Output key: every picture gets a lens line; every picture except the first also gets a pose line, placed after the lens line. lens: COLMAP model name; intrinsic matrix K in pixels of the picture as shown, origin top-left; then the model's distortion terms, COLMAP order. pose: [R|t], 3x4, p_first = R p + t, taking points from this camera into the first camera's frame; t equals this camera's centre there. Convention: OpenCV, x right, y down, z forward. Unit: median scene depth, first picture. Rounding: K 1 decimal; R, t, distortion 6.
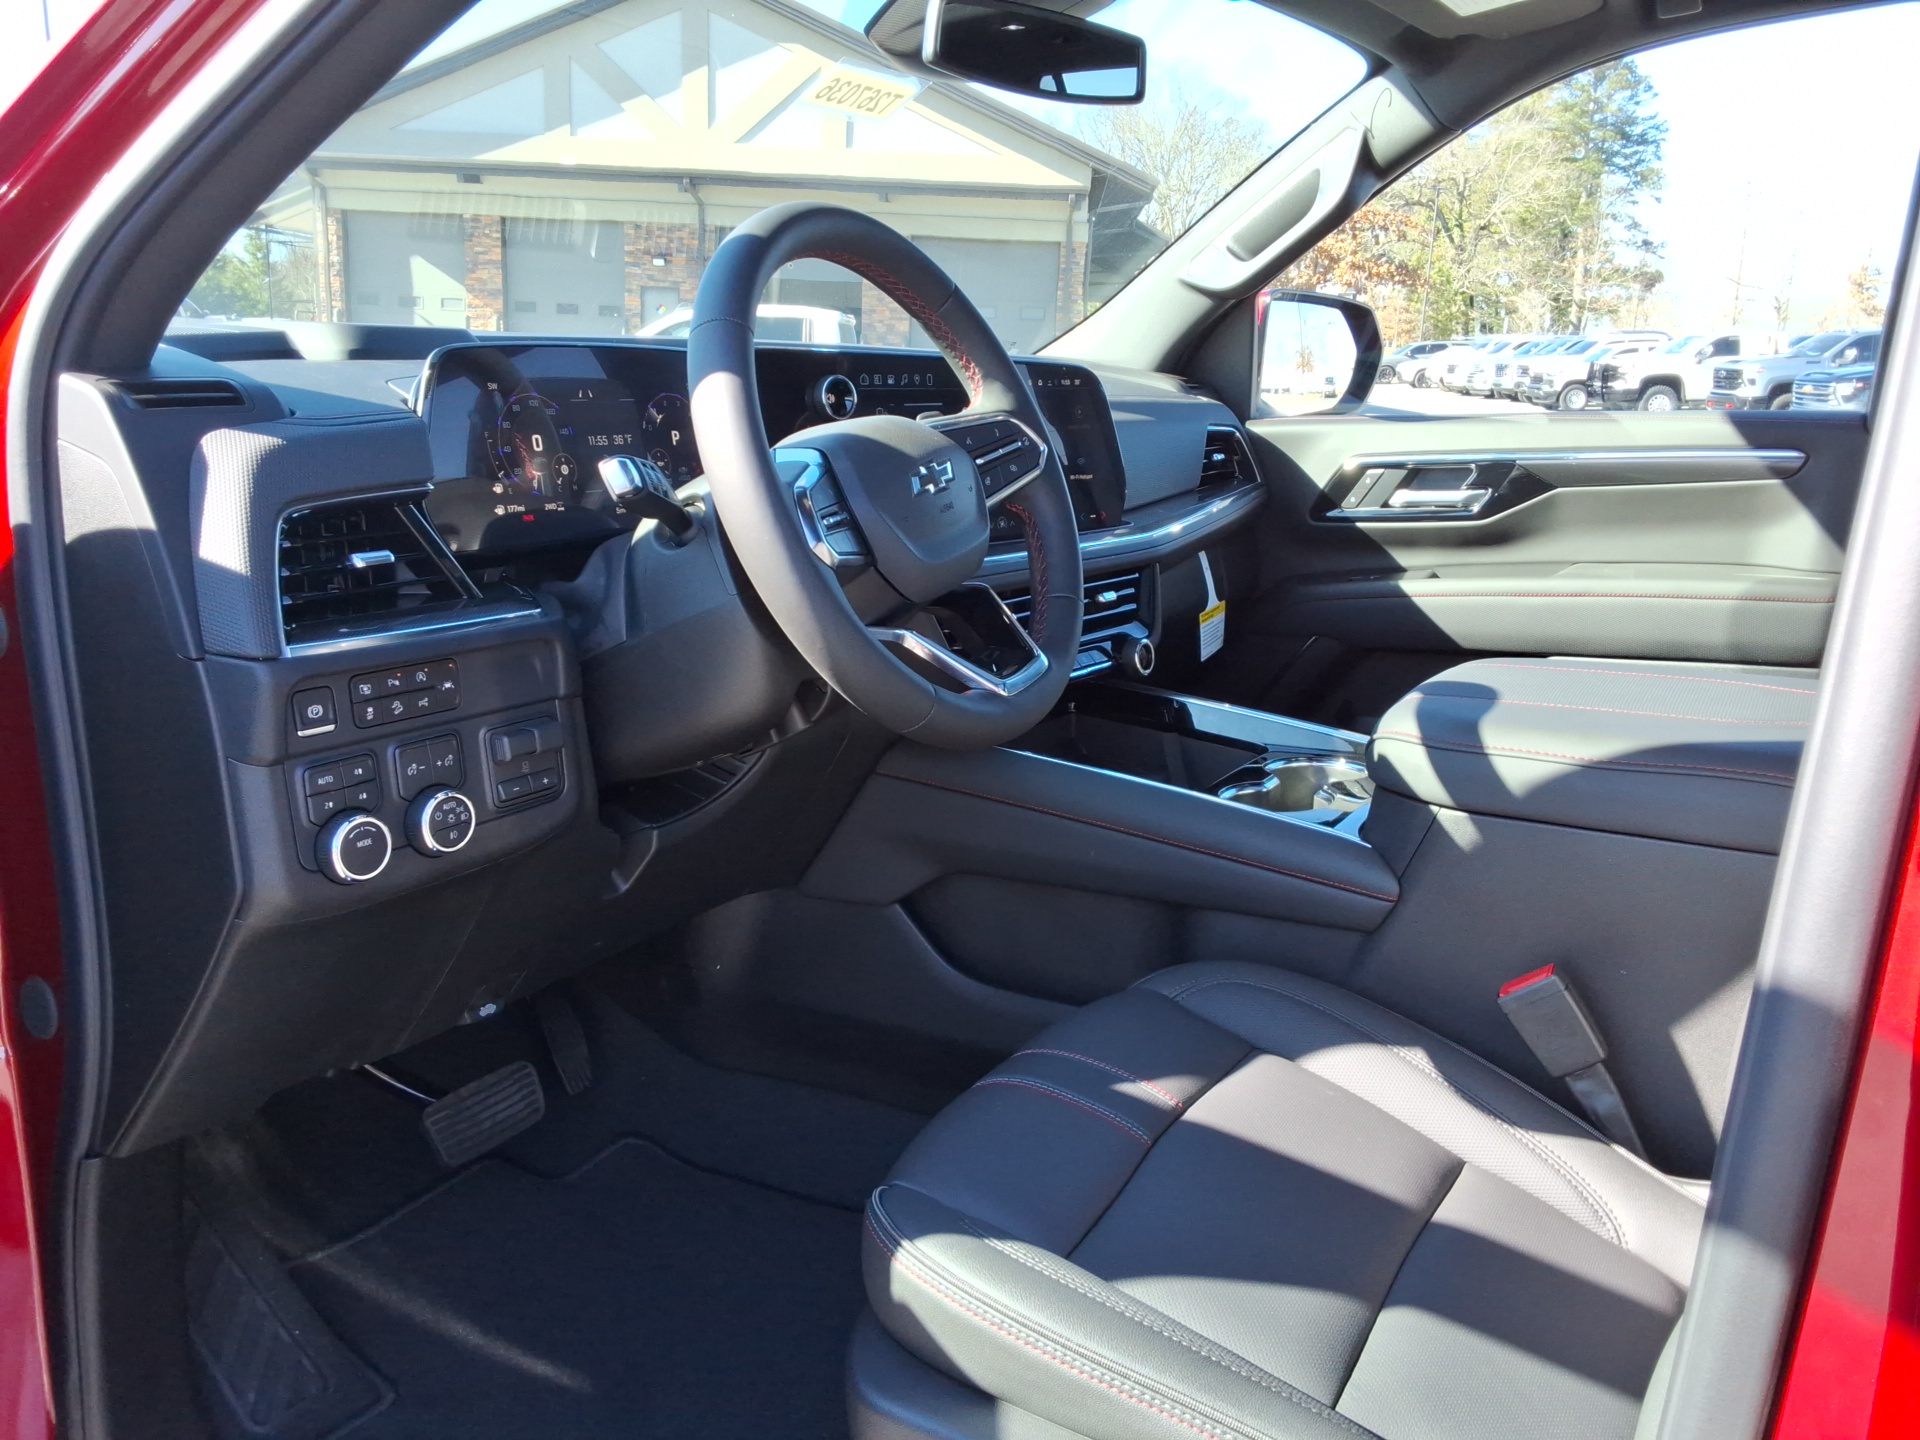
lens RADIAL K [[1526.0, 0, 972.0], [0, 1526.0, 714.5], [0, 0, 1]] dist [0.092417, -0.142767]
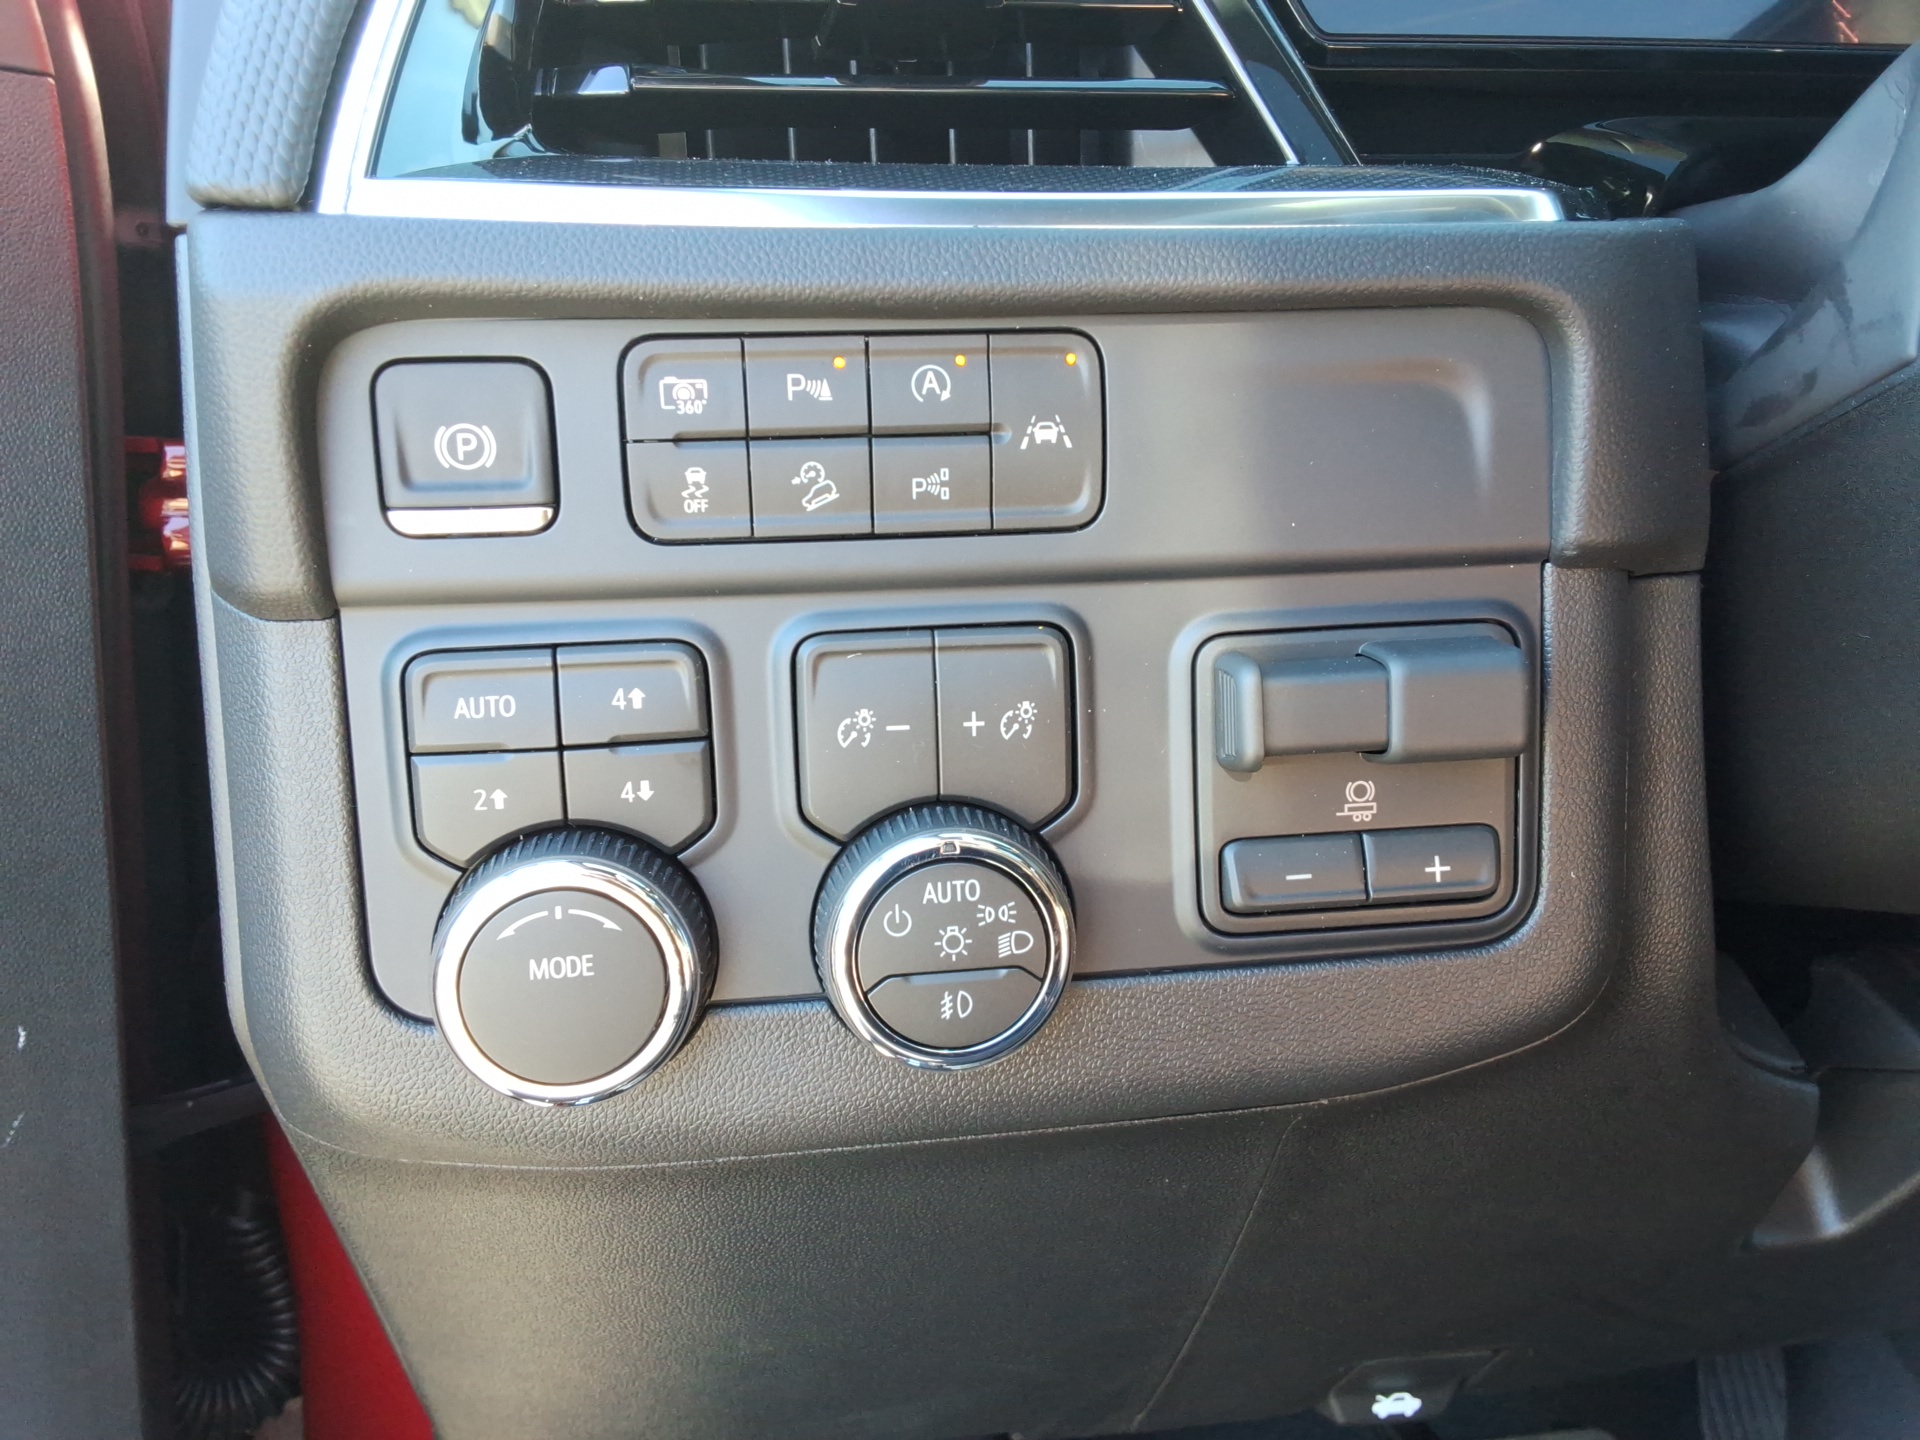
lens RADIAL K [[1526.0, 0, 972.0], [0, 1526.0, 714.5], [0, 0, 1]] dist [0.092417, -0.142767]
pose [[0.640187, 0.149931, -0.753447, -0.139762], [-0.141878, 0.986974, 0.075850, 0.009520], [0.755004, 0.058340, 0.653119, 0.782212]]
